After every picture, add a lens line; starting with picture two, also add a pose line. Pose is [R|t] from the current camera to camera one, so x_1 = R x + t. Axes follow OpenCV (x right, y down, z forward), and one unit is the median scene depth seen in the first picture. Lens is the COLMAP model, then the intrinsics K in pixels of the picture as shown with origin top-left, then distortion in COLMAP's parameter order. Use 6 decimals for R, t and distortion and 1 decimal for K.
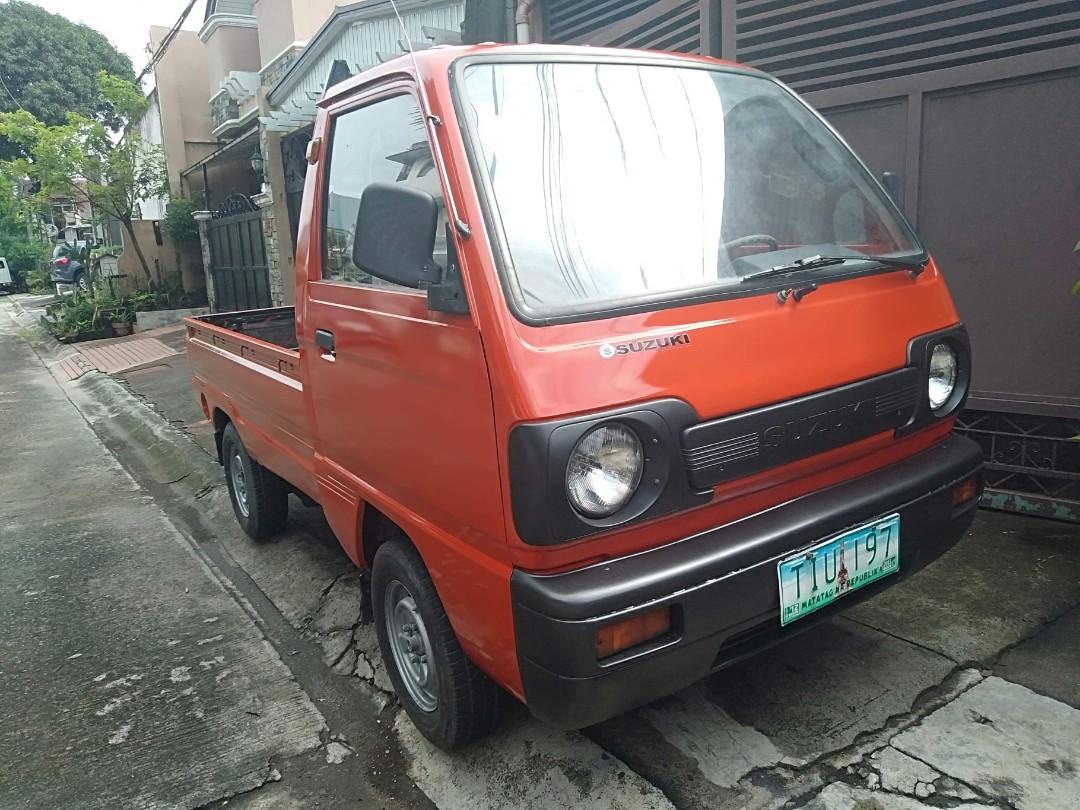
lens RADIAL K [[769.0, 0, 540.0], [0, 769.0, 405.0], [0, 0, 1]] dist [0.050176, -0.059289]
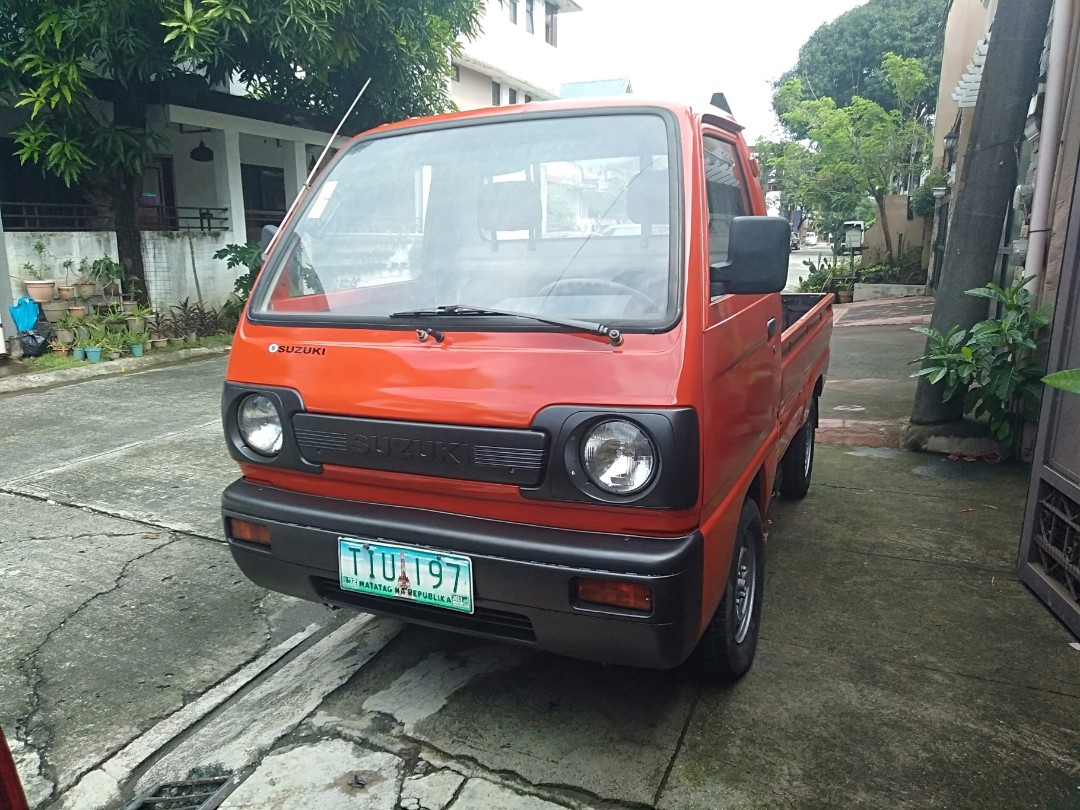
lens RADIAL K [[769.0, 0, 540.0], [0, 769.0, 405.0], [0, 0, 1]] dist [0.050176, -0.059289]
pose [[0.514787, 0.217998, -0.829139, 1.318397], [-0.182093, 0.972867, 0.142731, -0.220136], [0.837757, 0.077504, 0.540515, 0.514549]]
